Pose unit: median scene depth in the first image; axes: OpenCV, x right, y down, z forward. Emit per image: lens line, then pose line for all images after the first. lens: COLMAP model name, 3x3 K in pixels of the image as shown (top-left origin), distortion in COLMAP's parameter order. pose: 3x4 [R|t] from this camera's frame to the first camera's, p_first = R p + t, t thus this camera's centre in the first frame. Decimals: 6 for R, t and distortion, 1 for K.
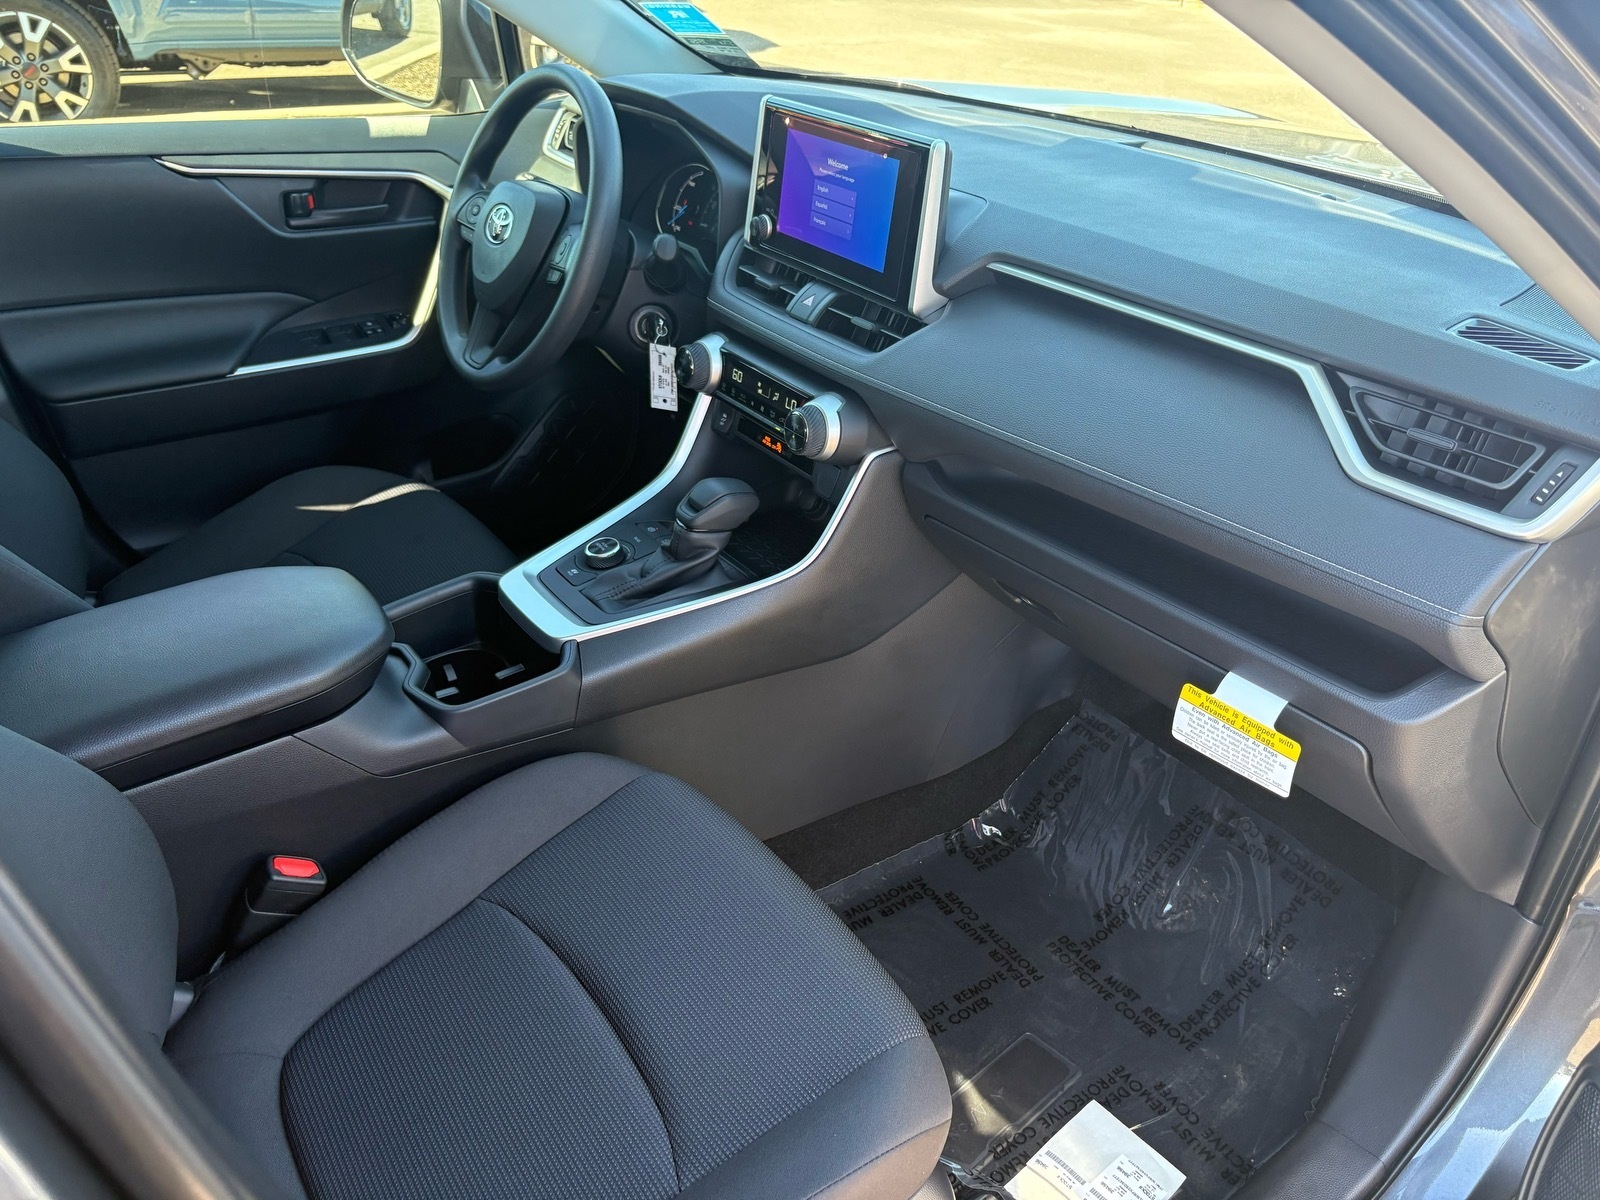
lens RADIAL K [[1219.5, 0, 838.3], [0, 1219.5, 602.7], [0, 0, 1]] dist [0.016650, 0.007541]
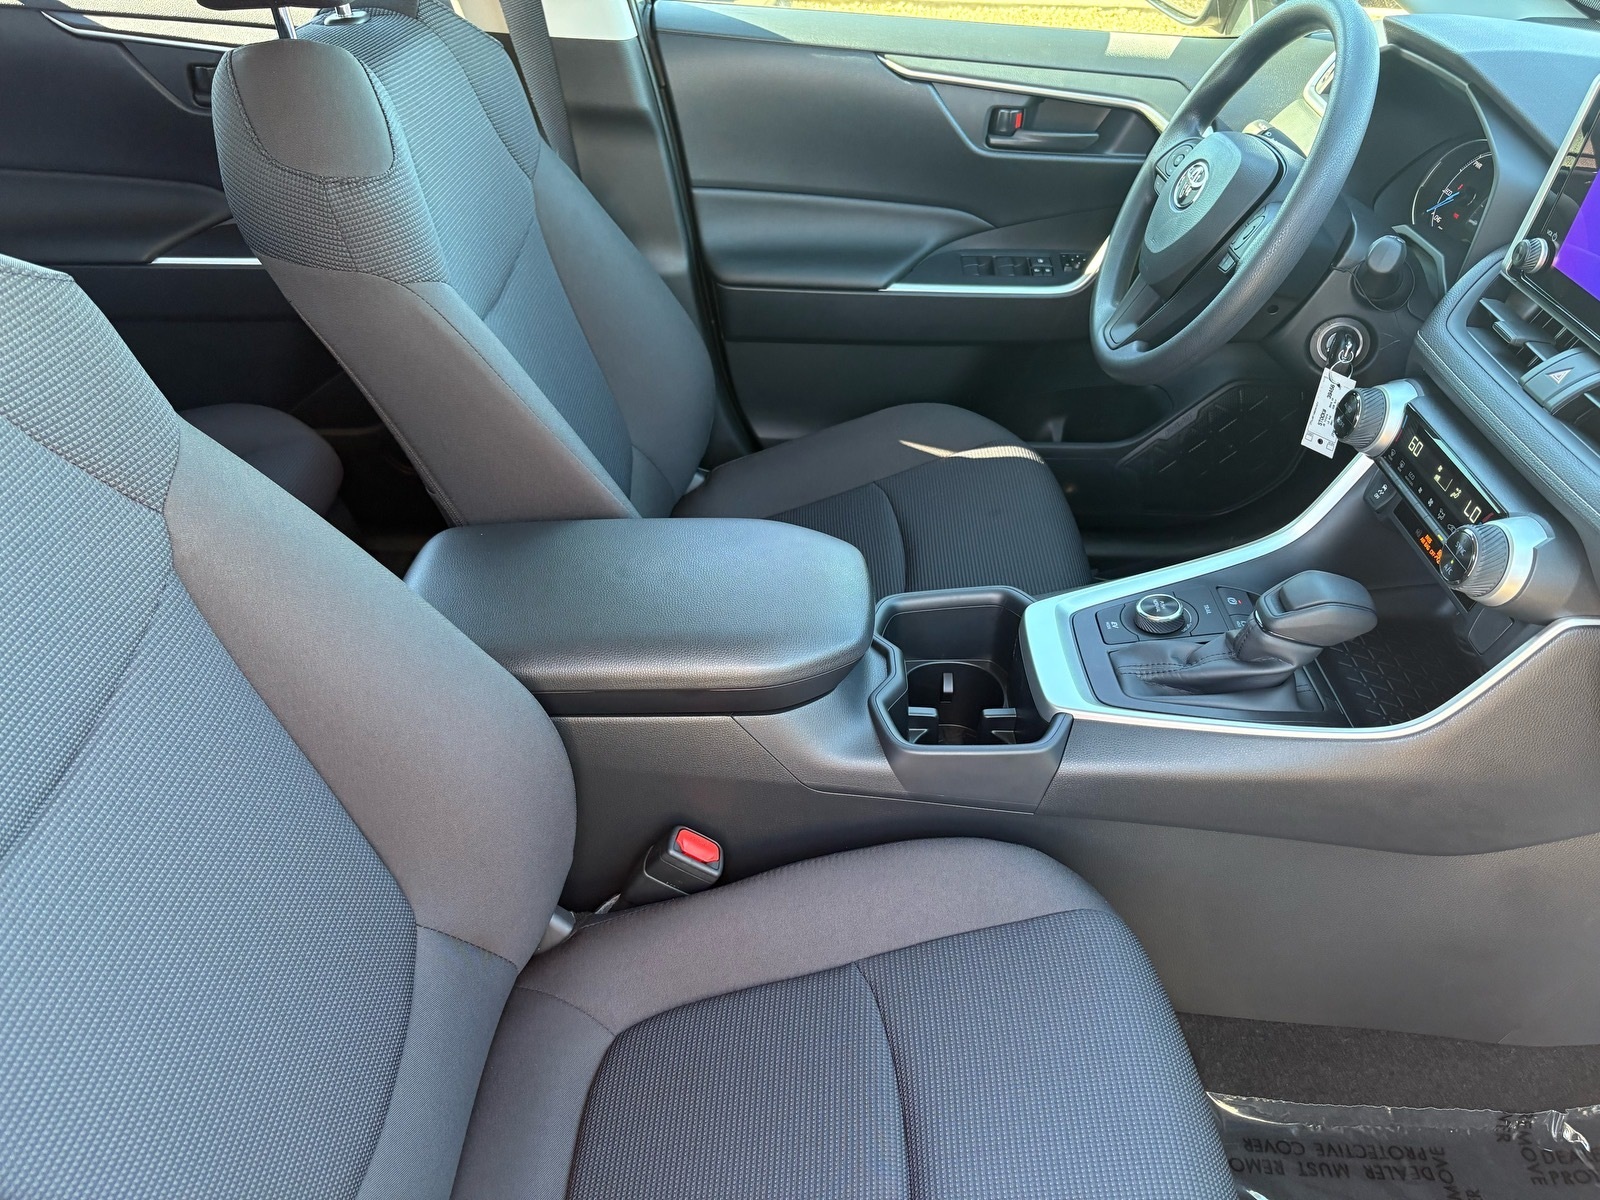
lens RADIAL K [[1219.5, 0, 838.3], [0, 1219.5, 602.7], [0, 0, 1]] dist [0.016650, 0.007541]
pose [[0.806684, 0.338943, -0.484126, 0.025651], [-0.303172, 0.940523, 0.153307, -0.104477], [0.507294, 0.023103, 0.861463, 0.187173]]
